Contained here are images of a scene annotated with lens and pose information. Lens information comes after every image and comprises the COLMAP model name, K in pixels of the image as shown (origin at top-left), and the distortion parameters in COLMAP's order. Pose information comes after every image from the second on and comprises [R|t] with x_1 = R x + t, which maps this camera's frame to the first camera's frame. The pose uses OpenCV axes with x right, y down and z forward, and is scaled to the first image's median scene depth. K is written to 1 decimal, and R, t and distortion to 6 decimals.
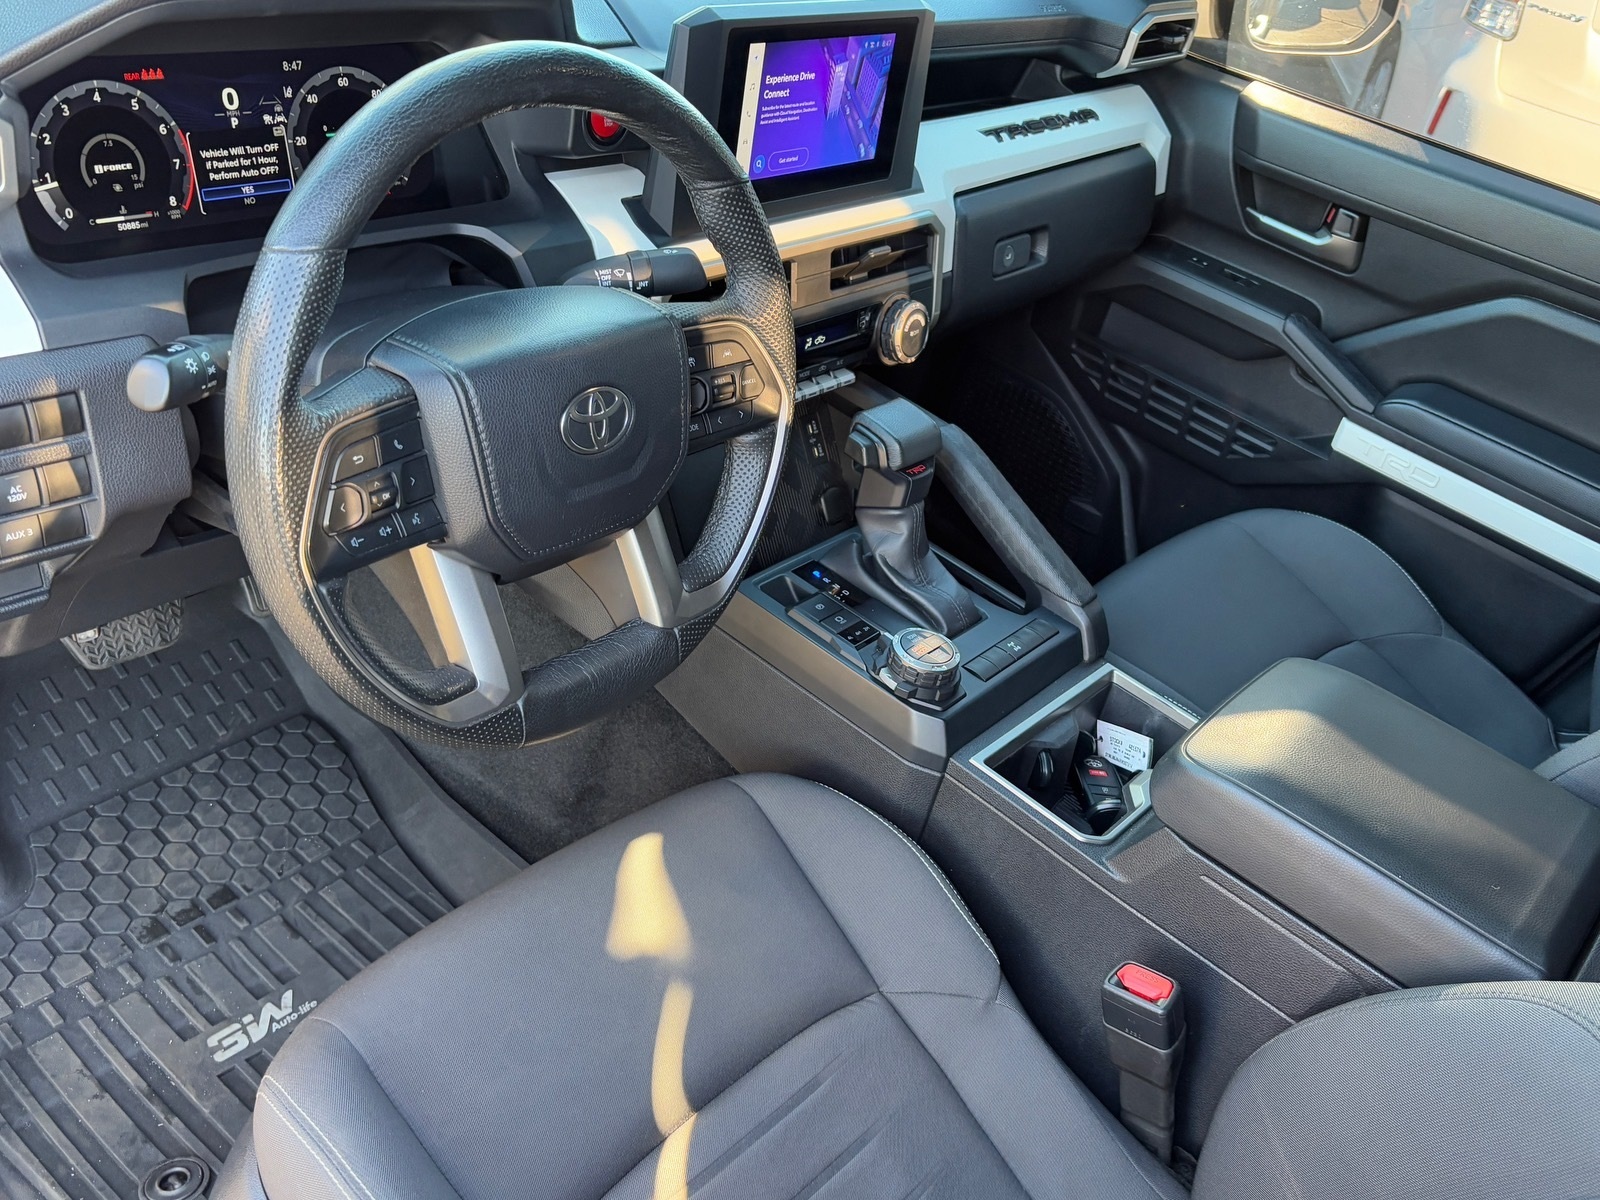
lens RADIAL K [[1465.9, 0, 792.4], [0, 1465.9, 602.5], [0, 0, 1]] dist [0.032274, -0.007556]
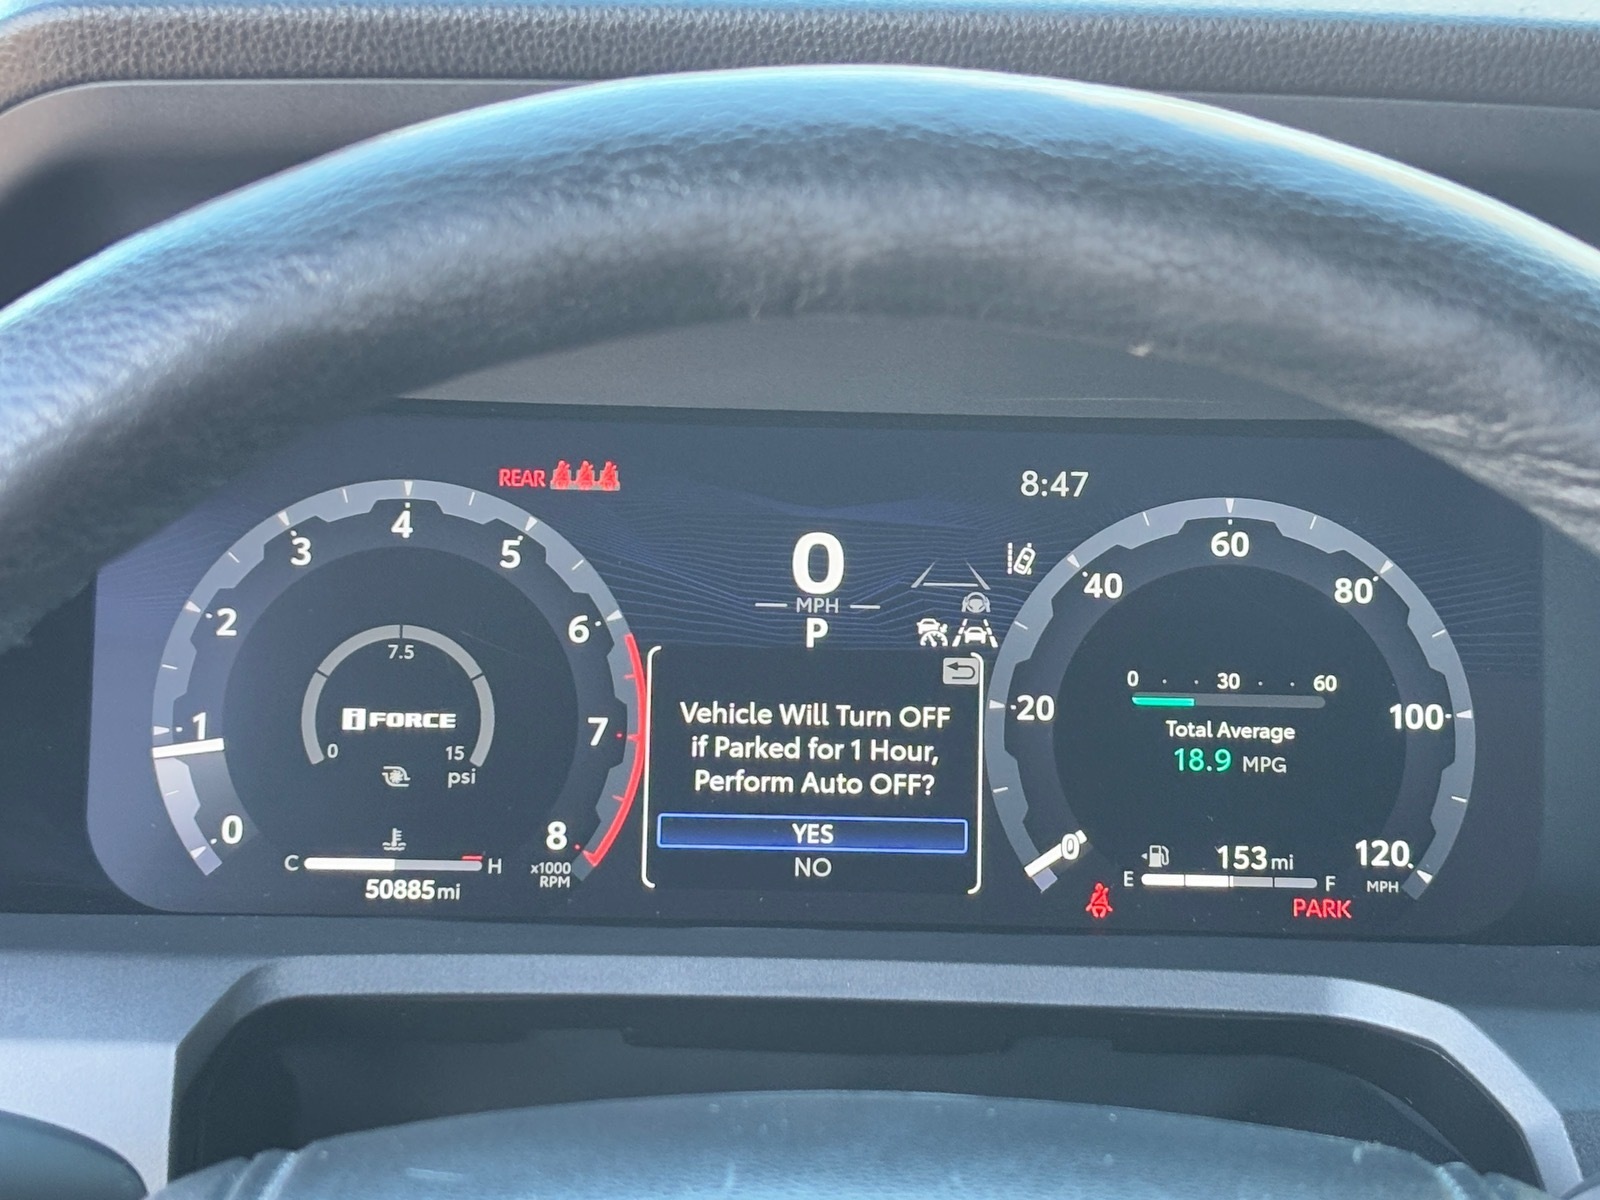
lens RADIAL K [[3753.7, 0, 821.6], [0, 3753.7, 597.4], [0, 0, 1]] dist [0.213619, -0.149821]
pose [[0.647545, -0.036173, -0.761168, 0.207637], [-0.325660, 0.889926, -0.319339, -0.060997], [0.688934, 0.454669, 0.564487, 0.457313]]
